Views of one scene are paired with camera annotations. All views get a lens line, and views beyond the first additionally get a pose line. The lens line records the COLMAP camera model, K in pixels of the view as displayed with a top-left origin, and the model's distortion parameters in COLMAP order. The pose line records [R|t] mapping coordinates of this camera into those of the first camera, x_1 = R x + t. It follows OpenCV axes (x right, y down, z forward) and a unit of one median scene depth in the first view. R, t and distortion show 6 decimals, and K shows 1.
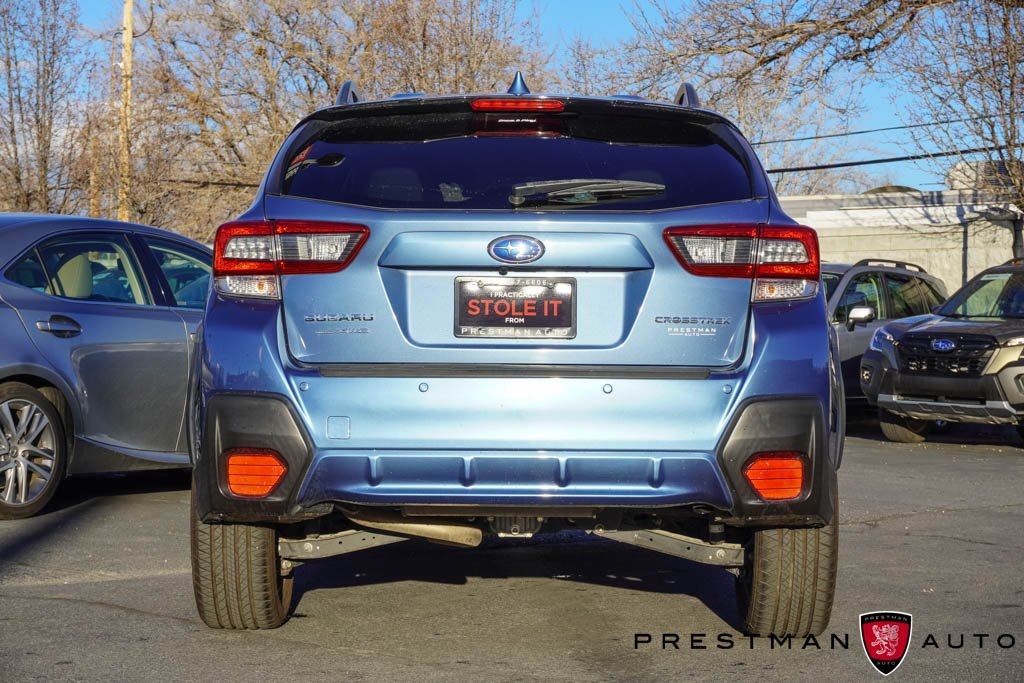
lens RADIAL K [[2122.4, 0, 510.7], [0, 2122.4, 336.6], [0, 0, 1]] dist [-0.000550, 0.000000]
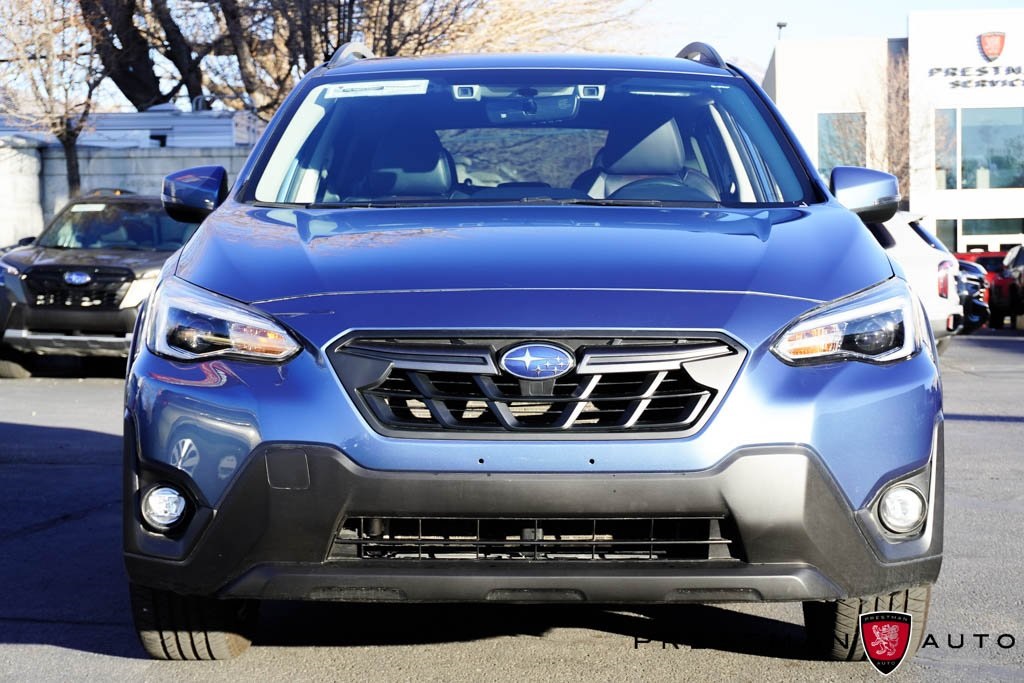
lens RADIAL K [[2122.4, 0, 513.4], [0, 2122.4, 339.8], [0, 0, 1]] dist [-0.000550, 0.000000]
pose [[0.824758, -0.033981, 0.564464, -0.115506], [0.012210, 0.999030, 0.042302, -0.004169], [-0.565354, -0.027997, 0.824373, 0.046241]]
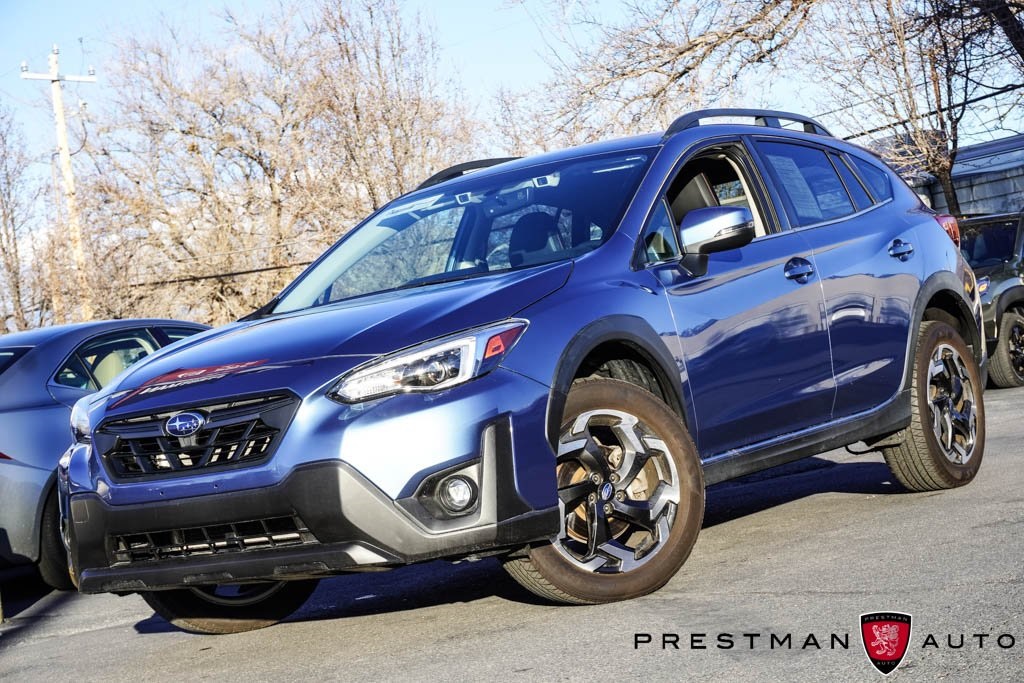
lens RADIAL K [[2122.4, 0, 513.0], [0, 2122.4, 346.9], [0, 0, 1]] dist [-0.000550, 0.000000]
pose [[0.985076, -0.170929, 0.020204, -0.004810], [0.171241, 0.985116, -0.014899, 0.004427], [-0.017357, 0.018137, 0.999685, -0.053951]]
